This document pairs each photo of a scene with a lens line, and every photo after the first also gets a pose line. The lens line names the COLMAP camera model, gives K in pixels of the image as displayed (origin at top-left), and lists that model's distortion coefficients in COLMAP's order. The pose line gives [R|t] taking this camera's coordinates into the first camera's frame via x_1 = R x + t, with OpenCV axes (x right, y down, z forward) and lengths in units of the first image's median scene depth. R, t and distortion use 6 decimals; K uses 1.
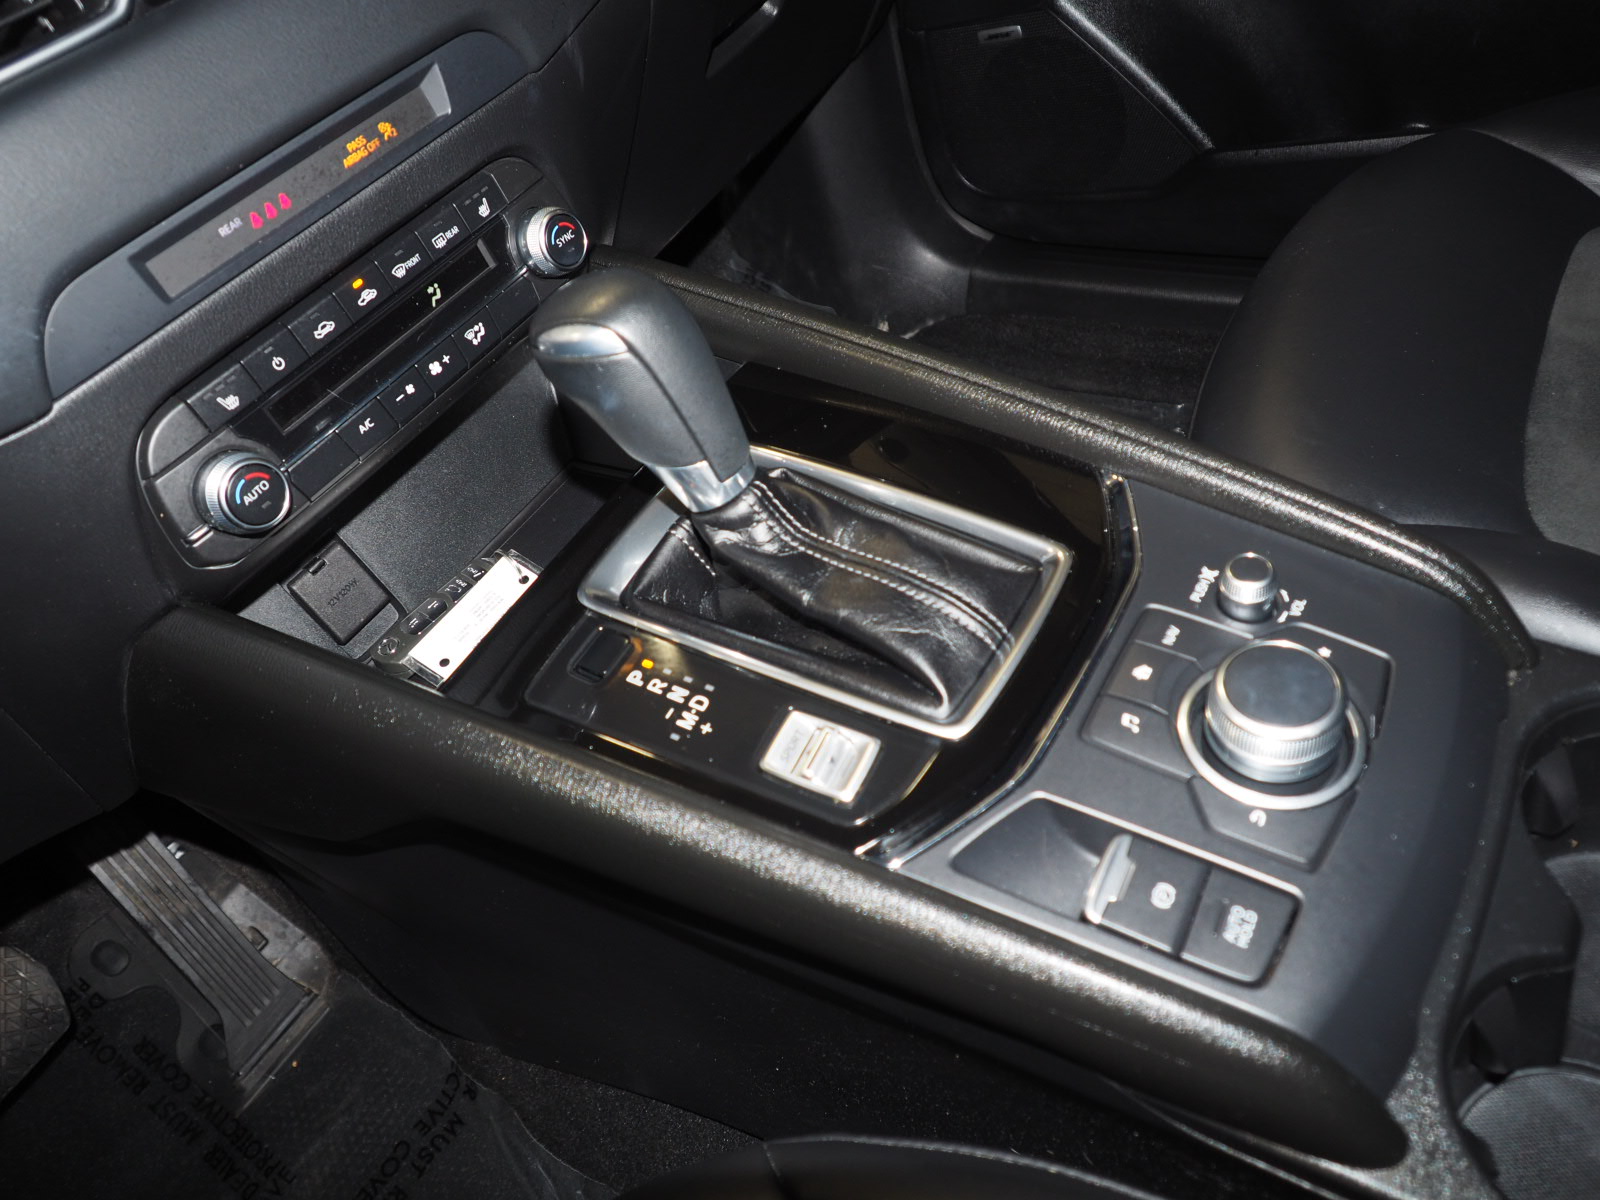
lens RADIAL K [[1143.0, 0, 807.5], [0, 1143.0, 589.5], [0, 0, 1]] dist [-0.027646, -0.012024]
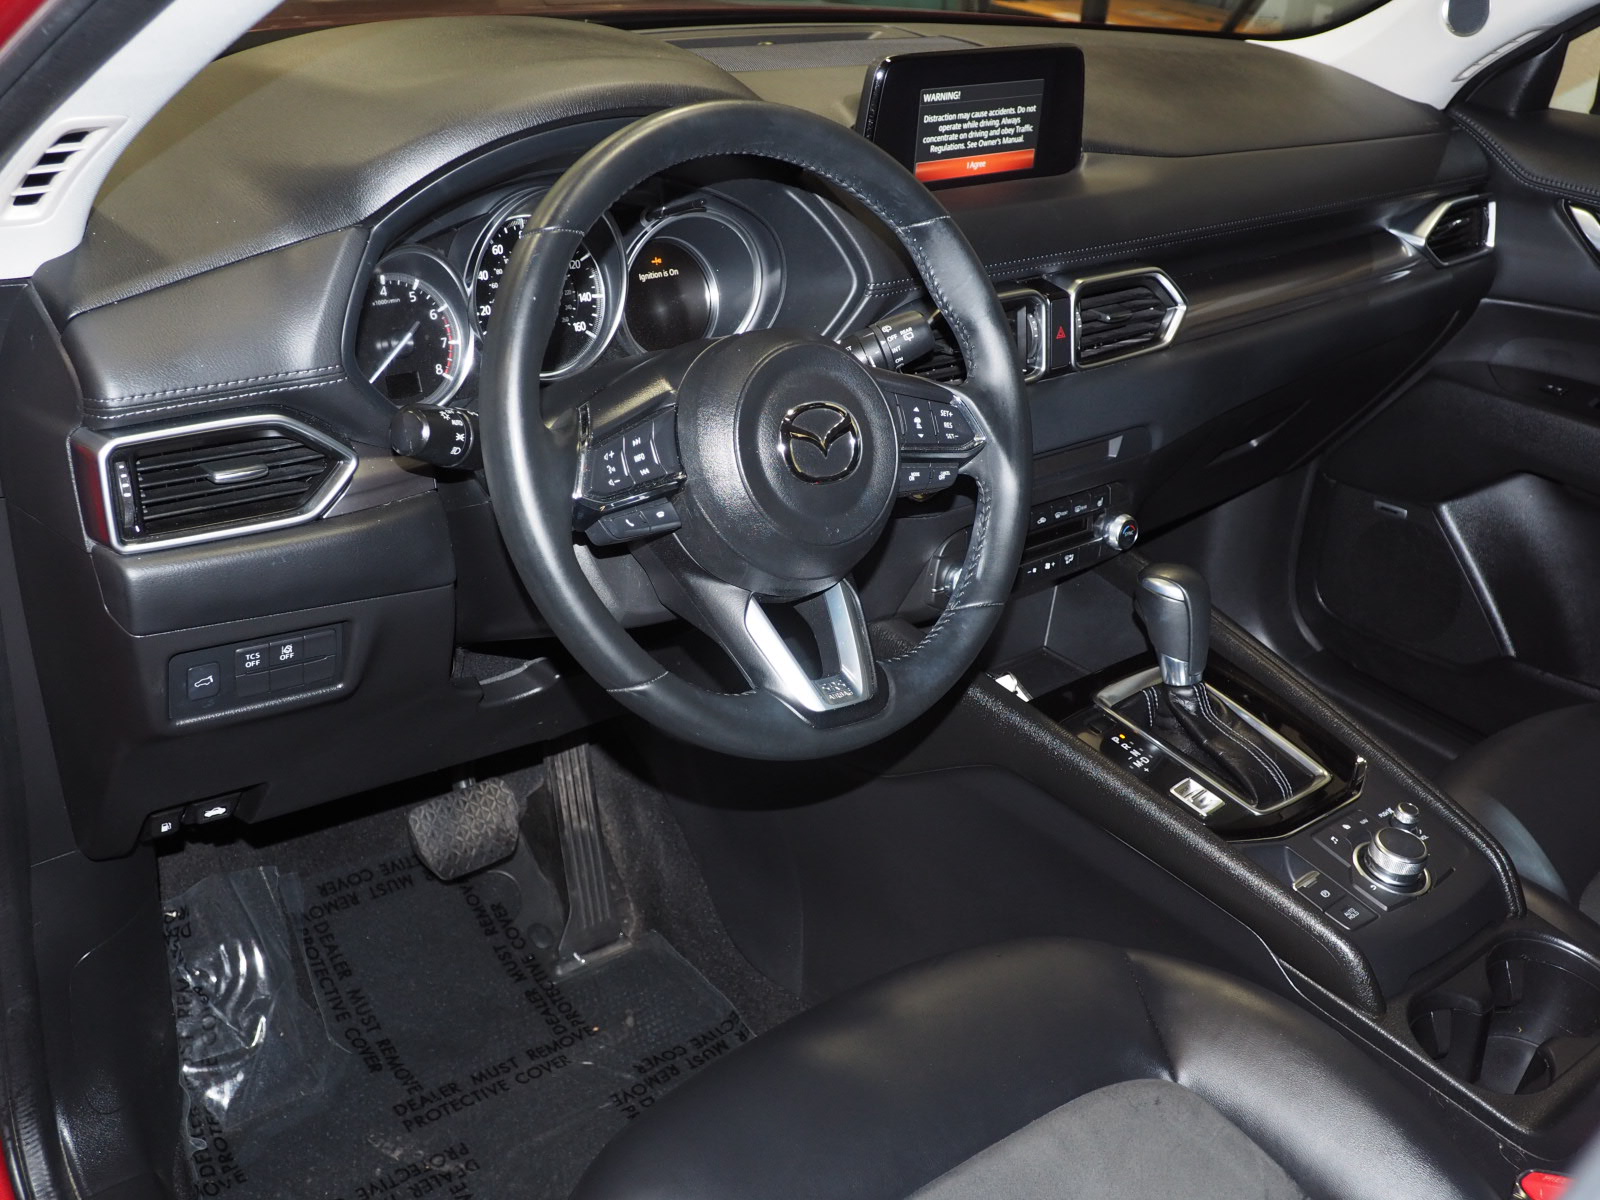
lens RADIAL K [[1706.8, 0, 792.2], [0, 1706.8, 601.7], [0, 0, 1]] dist [-0.027166, 0.000000]
pose [[0.899913, 0.420758, -0.114536, -0.389715], [-0.436044, 0.871075, -0.226040, 0.738755], [0.004661, 0.253359, 0.967361, -1.869310]]
